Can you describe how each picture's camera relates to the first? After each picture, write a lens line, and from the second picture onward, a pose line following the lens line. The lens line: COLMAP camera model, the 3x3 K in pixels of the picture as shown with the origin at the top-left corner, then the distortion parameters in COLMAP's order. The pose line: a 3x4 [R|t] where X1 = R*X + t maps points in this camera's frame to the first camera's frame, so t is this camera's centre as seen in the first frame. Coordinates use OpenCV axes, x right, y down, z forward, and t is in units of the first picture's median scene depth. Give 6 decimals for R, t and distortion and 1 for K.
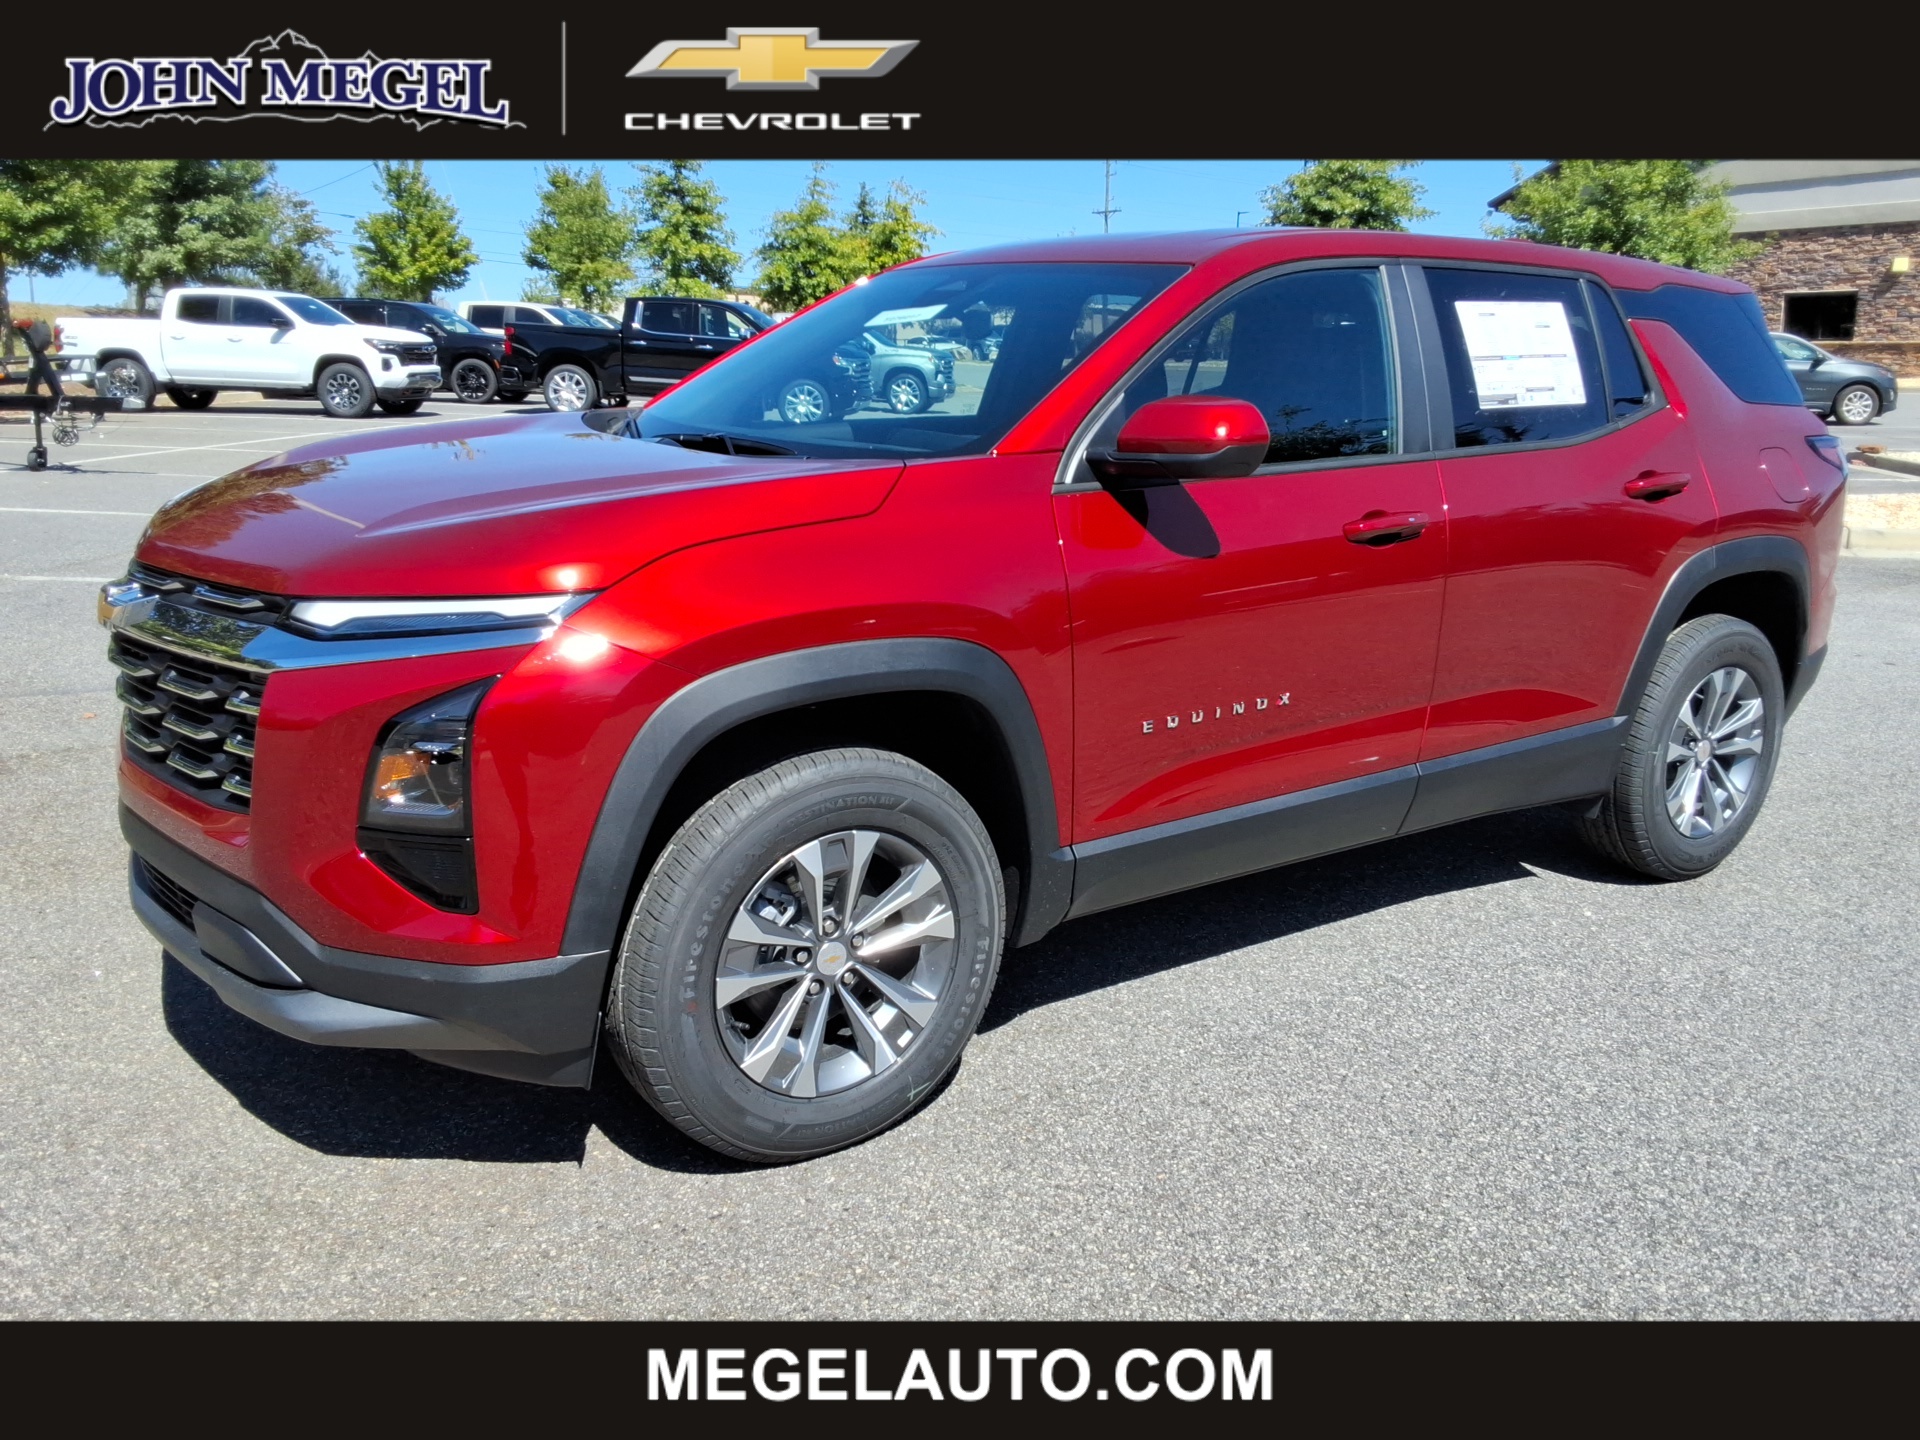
lens RADIAL K [[1538.7, 0, 966.6], [0, 1538.7, 717.0], [0, 0, 1]] dist [0.125479, -0.188211]
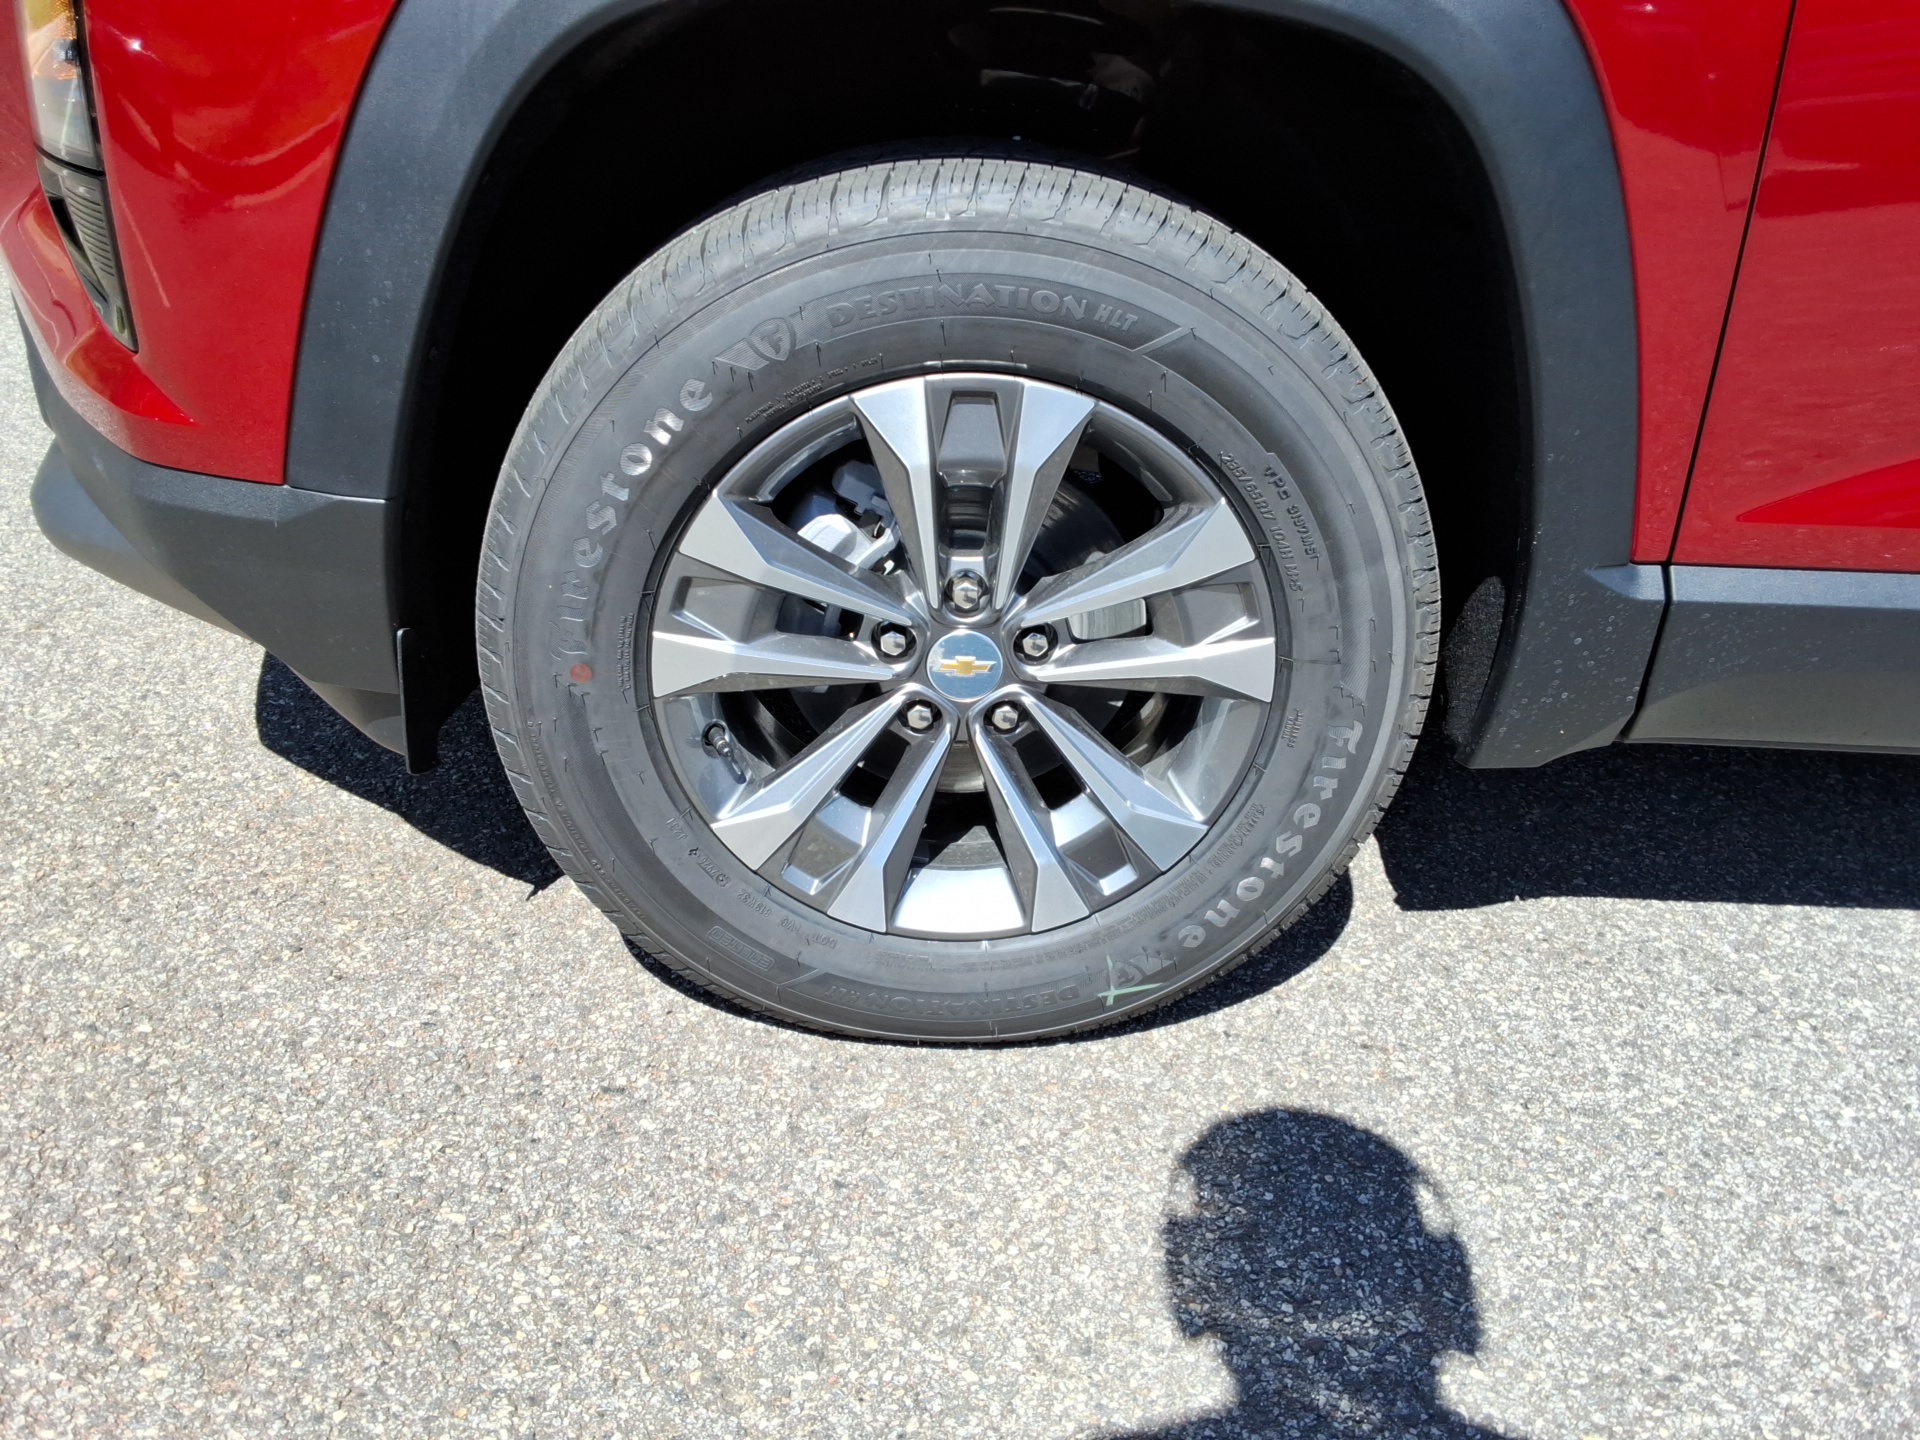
lens RADIAL K [[1553.4, 0, 971.0], [0, 1553.4, 711.3], [0, 0, 1]] dist [0.089421, -0.126634]
pose [[0.831552, 0.284856, -0.476842, 0.130825], [-0.180978, 0.950586, 0.252257, 0.053346], [0.525136, -0.123467, 0.842014, 0.606183]]
